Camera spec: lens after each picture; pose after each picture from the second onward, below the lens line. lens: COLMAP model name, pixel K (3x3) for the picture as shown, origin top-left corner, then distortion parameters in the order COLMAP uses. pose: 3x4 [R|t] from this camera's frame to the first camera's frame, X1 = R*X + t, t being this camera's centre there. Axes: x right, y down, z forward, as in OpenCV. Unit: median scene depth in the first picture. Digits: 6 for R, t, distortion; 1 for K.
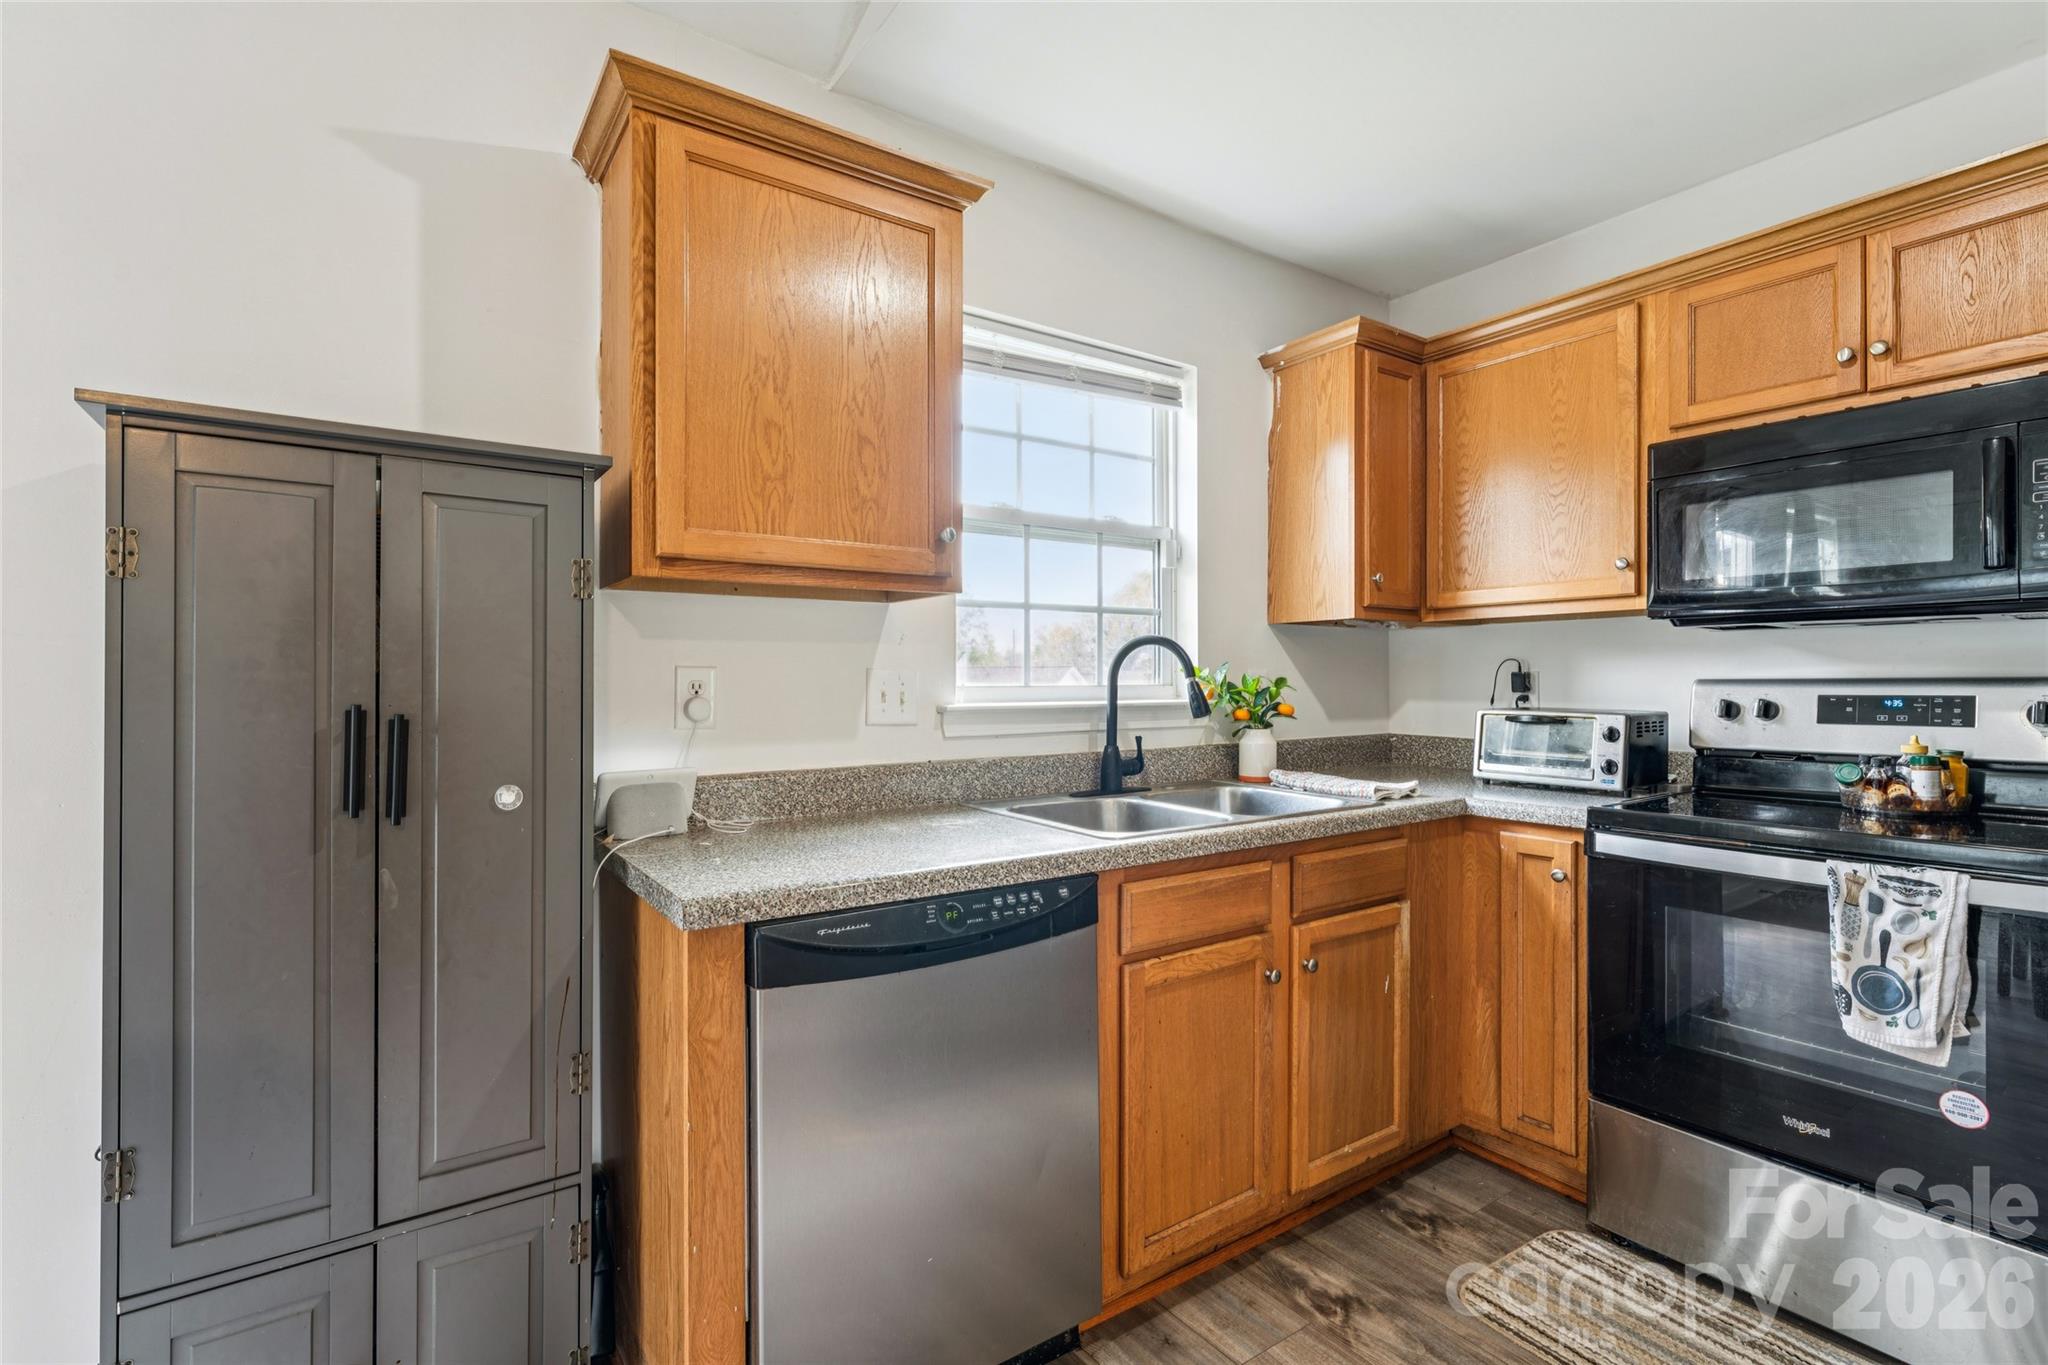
lens RADIAL K [[940.8, 0, 1026.4], [0, 940.8, 685.2], [0, 0, 1]] dist [-0.002040, -0.000728]
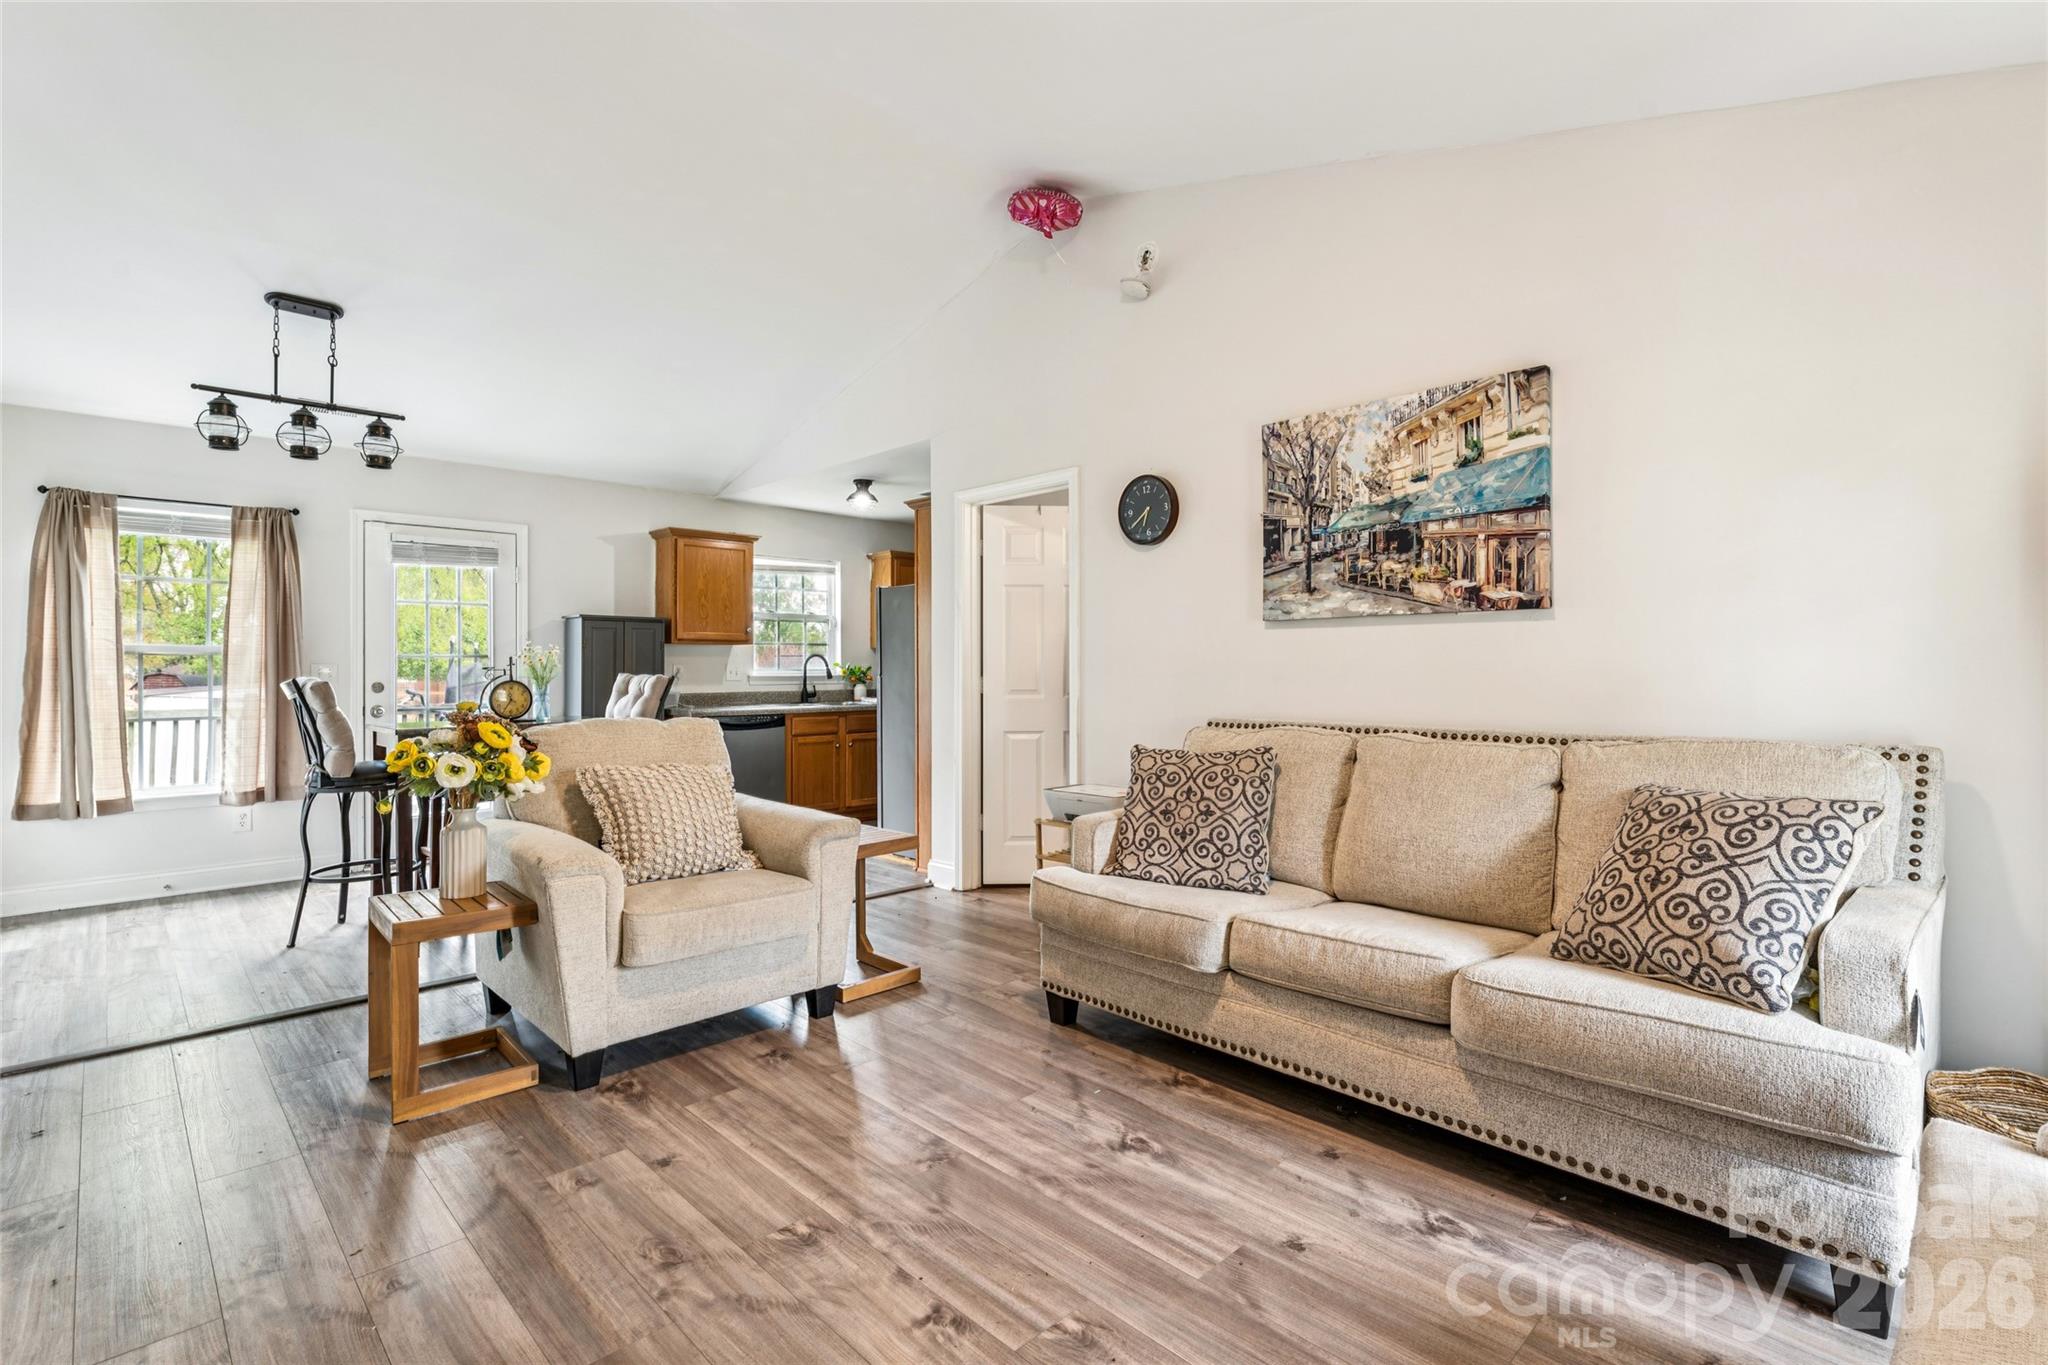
lens RADIAL K [[940.8, 0, 1030.0], [0, 940.8, 668.9], [0, 0, 1]] dist [-0.002040, -0.000728]
pose [[0.985834, -0.000886, 0.167722, 0.341344], [0.001622, 0.999990, -0.004252, 0.014988], [-0.167717, 0.004463, 0.985825, -2.513891]]
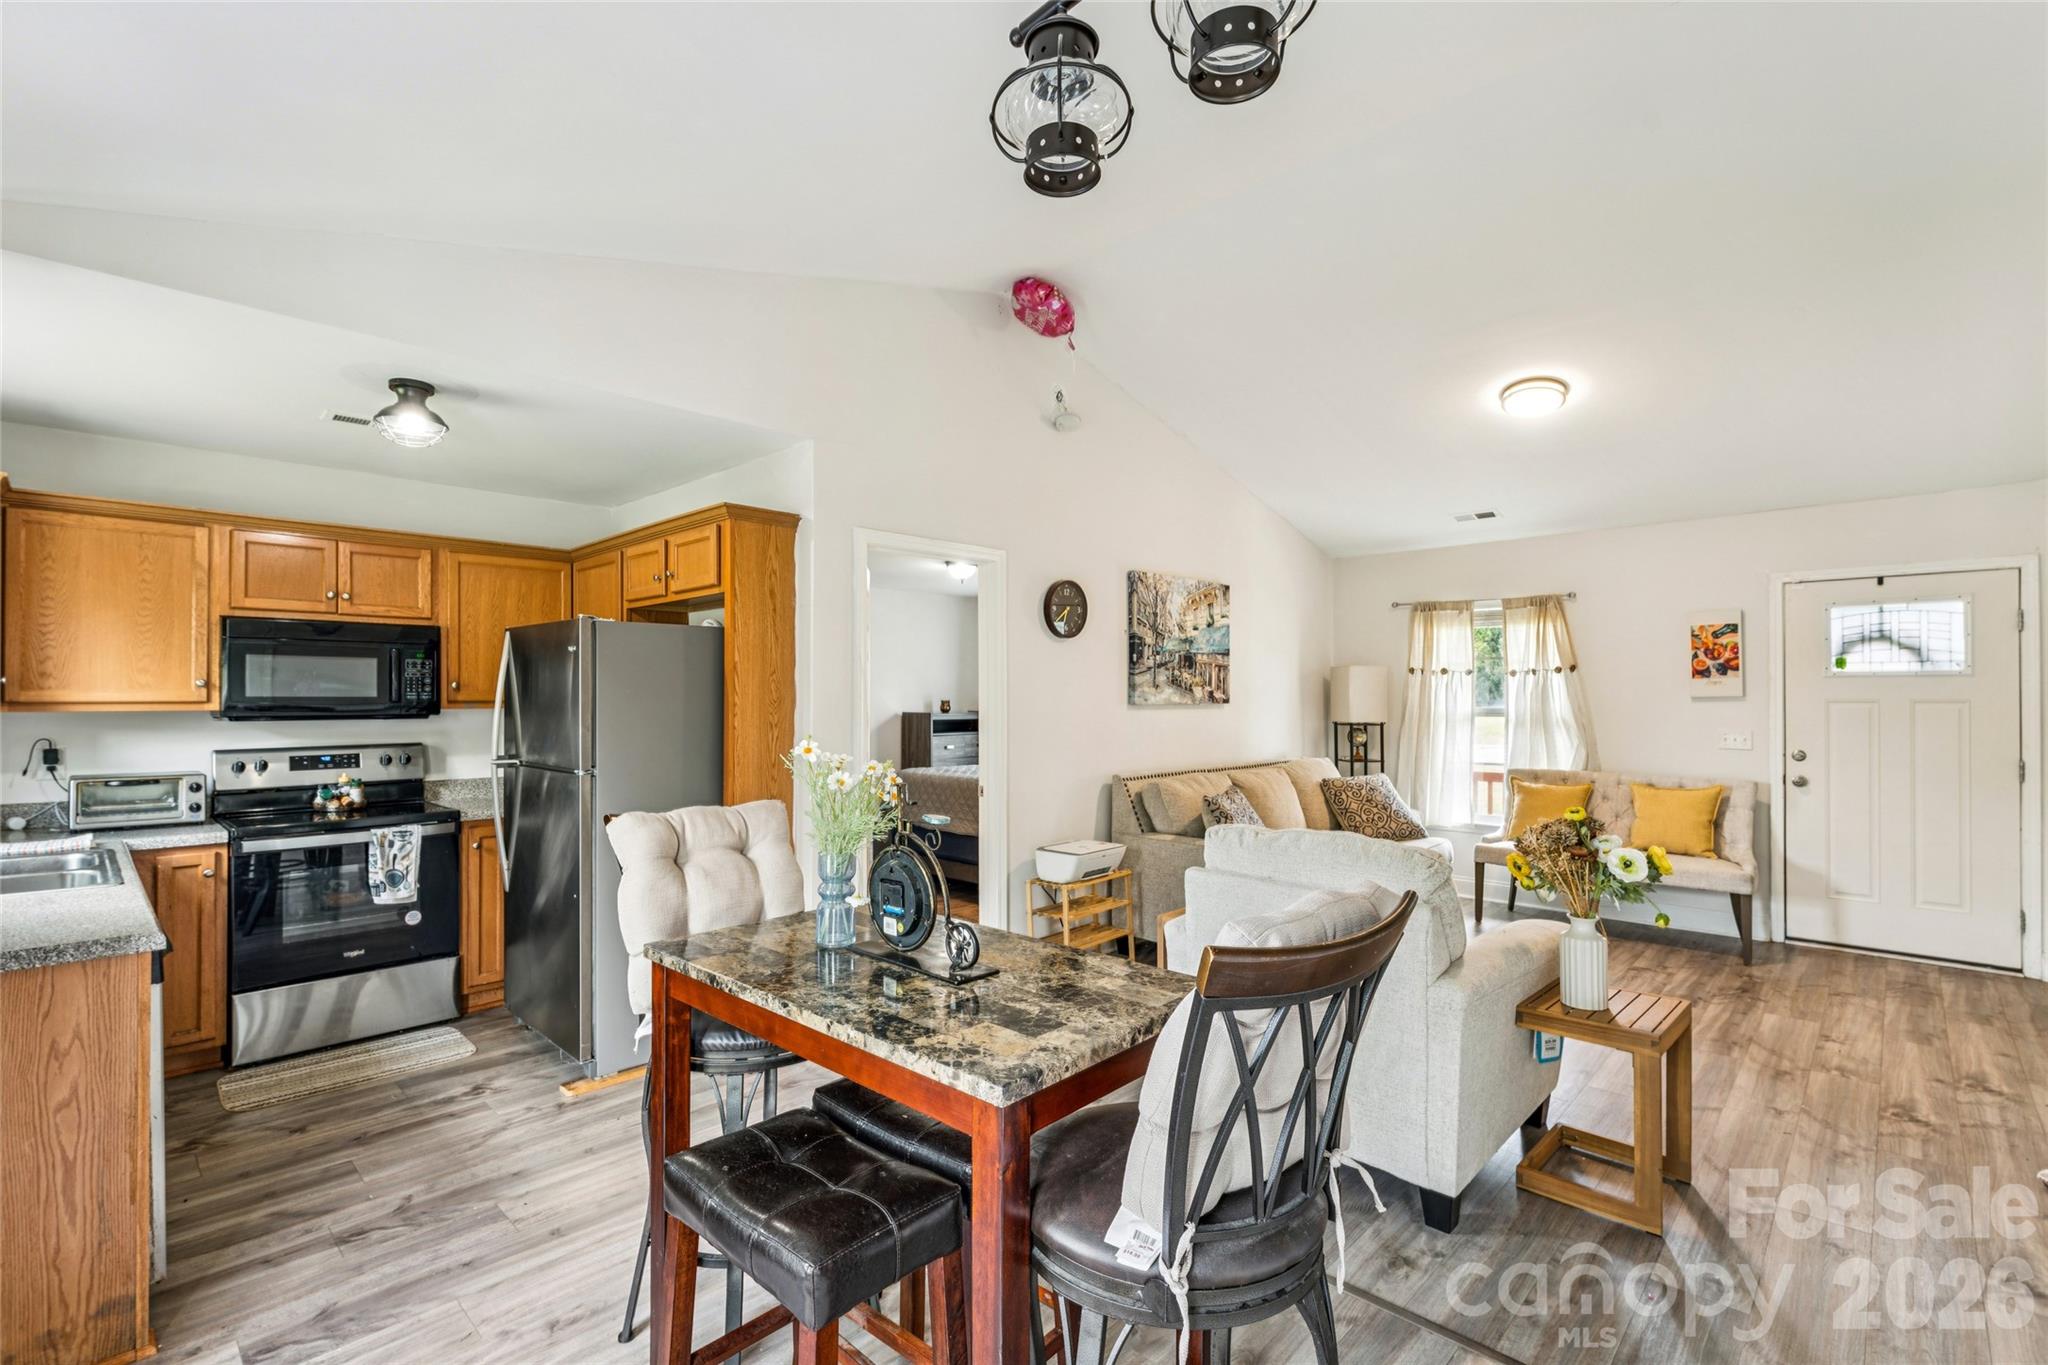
lens RADIAL K [[940.8, 0, 1029.0], [0, 940.8, 689.6], [0, 0, 1]] dist [-0.002040, -0.000728]
pose [[-0.209382, 0.008676, 0.977795, -1.347834], [0.005185, 0.999956, -0.007762, -0.102464], [-0.977820, 0.003445, -0.209418, -0.078670]]
